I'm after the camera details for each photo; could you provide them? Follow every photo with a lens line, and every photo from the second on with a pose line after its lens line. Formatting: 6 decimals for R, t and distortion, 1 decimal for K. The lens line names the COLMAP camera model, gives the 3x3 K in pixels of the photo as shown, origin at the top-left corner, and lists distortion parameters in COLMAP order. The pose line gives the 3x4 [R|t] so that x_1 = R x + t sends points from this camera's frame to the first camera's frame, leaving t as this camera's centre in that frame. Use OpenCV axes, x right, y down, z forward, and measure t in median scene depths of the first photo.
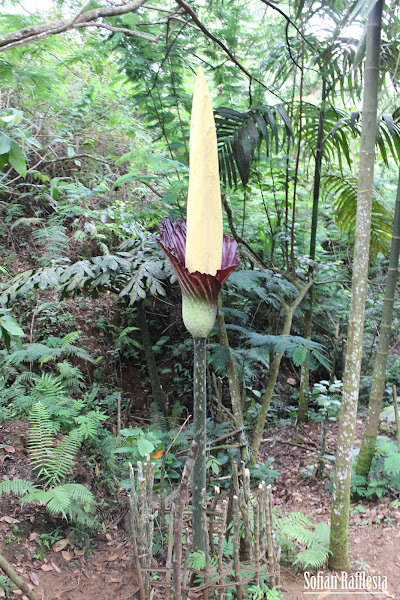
lens RADIAL K [[545.6, 0, 200.0], [0, 545.6, 300.0], [0, 0, 1]] dist [-0.199415, -0.000418]
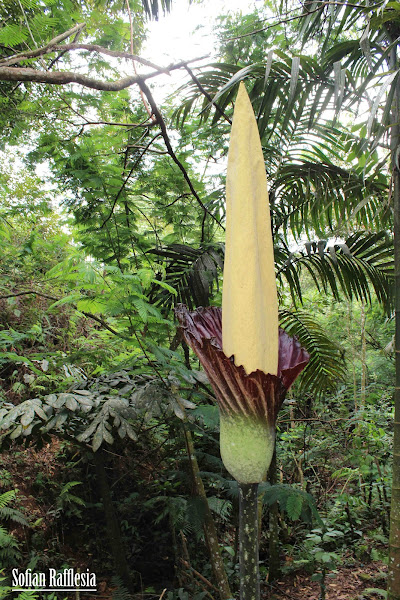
lens RADIAL K [[490.1, 0, 200.0], [0, 490.1, 300.0], [0, 0, 1]] dist [-0.082580, 0.002569]
pose [[0.988345, -0.016625, 0.151320, -0.051638], [0.060936, 0.954112, -0.293183, 0.009980], [-0.139502, 0.298987, 0.944005, 0.153913]]
